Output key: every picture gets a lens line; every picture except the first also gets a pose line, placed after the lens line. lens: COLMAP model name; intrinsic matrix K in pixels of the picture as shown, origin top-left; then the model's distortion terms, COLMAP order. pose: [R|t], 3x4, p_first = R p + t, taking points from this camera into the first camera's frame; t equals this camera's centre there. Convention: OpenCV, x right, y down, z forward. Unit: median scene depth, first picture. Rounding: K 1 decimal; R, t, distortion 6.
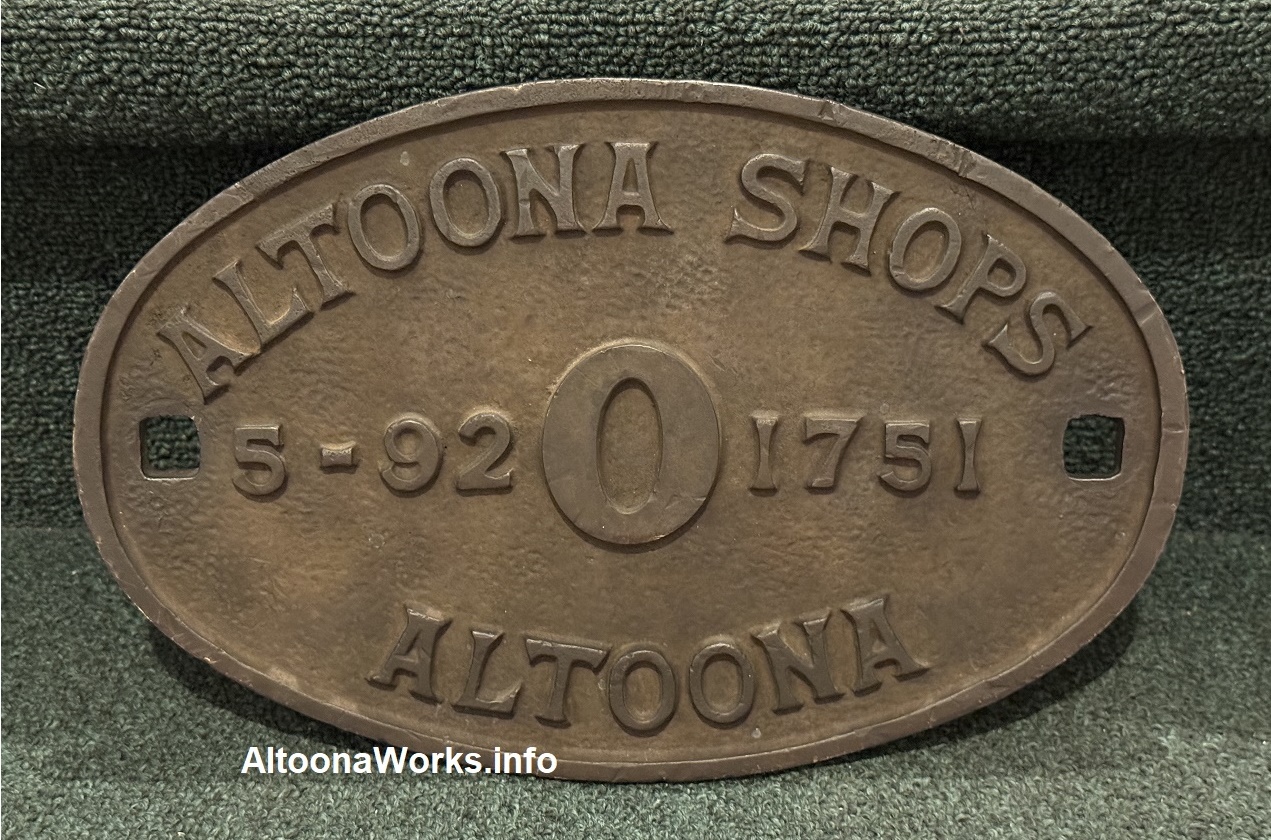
lens RADIAL K [[1785.1, 0, 657.3], [0, 1785.1, 422.9], [0, 0, 1]] dist [0.081325, -0.088084]
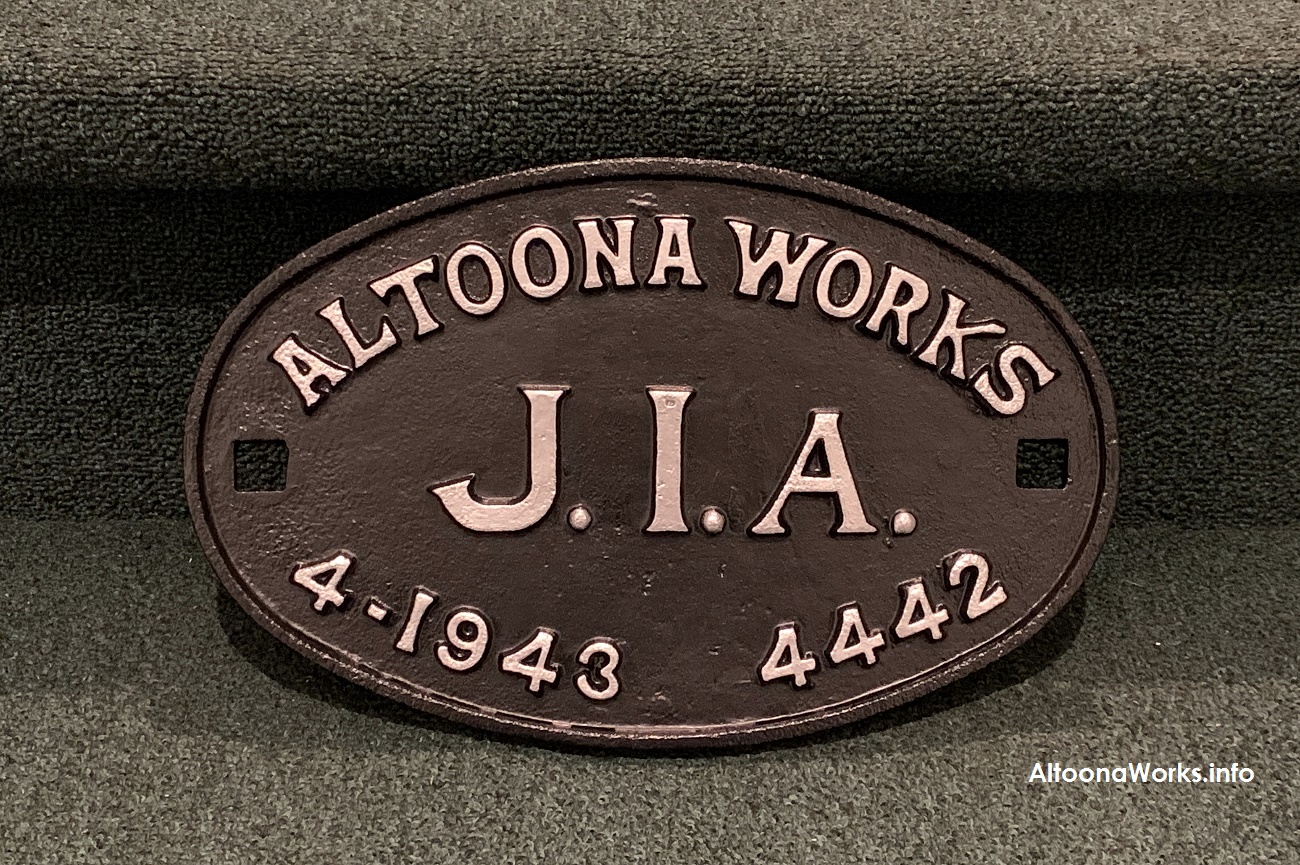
lens RADIAL K [[1911.5, 0, 644.3], [0, 1911.5, 409.8], [0, 0, 1]] dist [0.039461, 0.100676]
pose [[0.999049, 0.005077, 0.043295, -0.030157], [-0.003340, 0.999190, -0.040110, 0.045643], [-0.043463, 0.039927, 0.998257, -0.303518]]
